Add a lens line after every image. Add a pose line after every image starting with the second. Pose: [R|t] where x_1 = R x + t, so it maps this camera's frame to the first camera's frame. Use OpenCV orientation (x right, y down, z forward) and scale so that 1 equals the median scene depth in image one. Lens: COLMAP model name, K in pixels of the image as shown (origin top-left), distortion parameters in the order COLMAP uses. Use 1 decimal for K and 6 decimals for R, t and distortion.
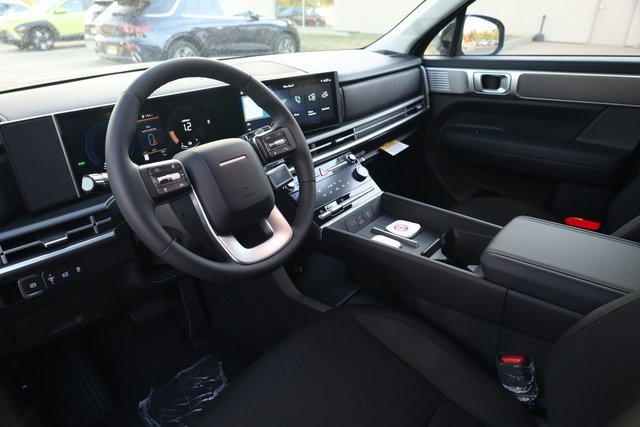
lens RADIAL K [[425.2, 0, 320.0], [0, 425.2, 213.5], [0, 0, 1]] dist [0.002624, -0.001505]
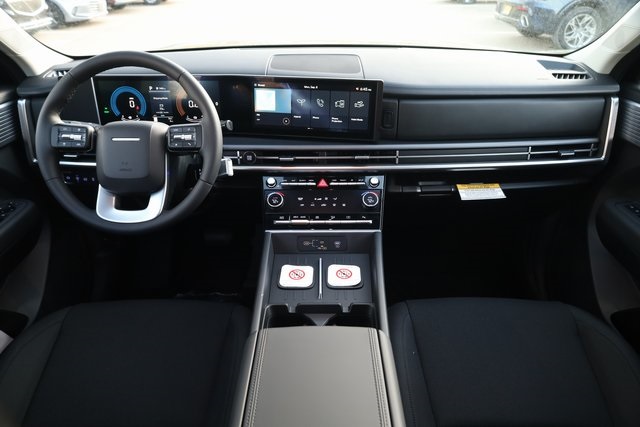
lens RADIAL K [[425.2, 0, 320.0], [0, 425.2, 213.5], [0, 0, 1]] dist [0.002624, -0.001505]
pose [[0.643202, 0.399488, -0.653223, 0.638817], [-0.342905, 0.913063, 0.220753, -0.238874], [0.684622, 0.082004, 0.724271, 0.309320]]
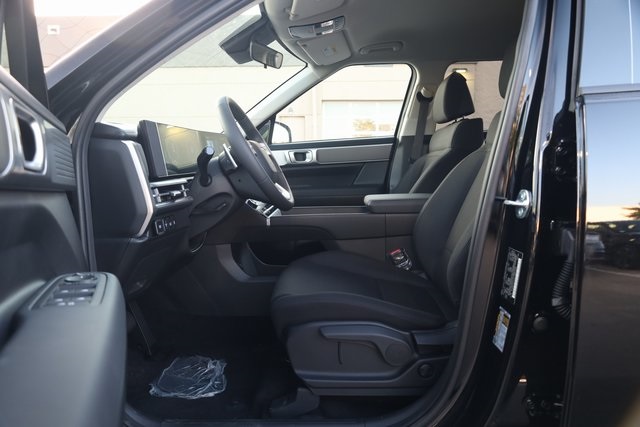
lens RADIAL K [[425.2, 0, 320.0], [0, 425.2, 213.5], [0, 0, 1]] dist [0.002624, -0.001505]
pose [[0.791683, -0.070423, 0.606859, -0.689109], [0.260717, 0.937285, -0.231354, 0.371336], [-0.552507, 0.341377, 0.760393, -0.249871]]
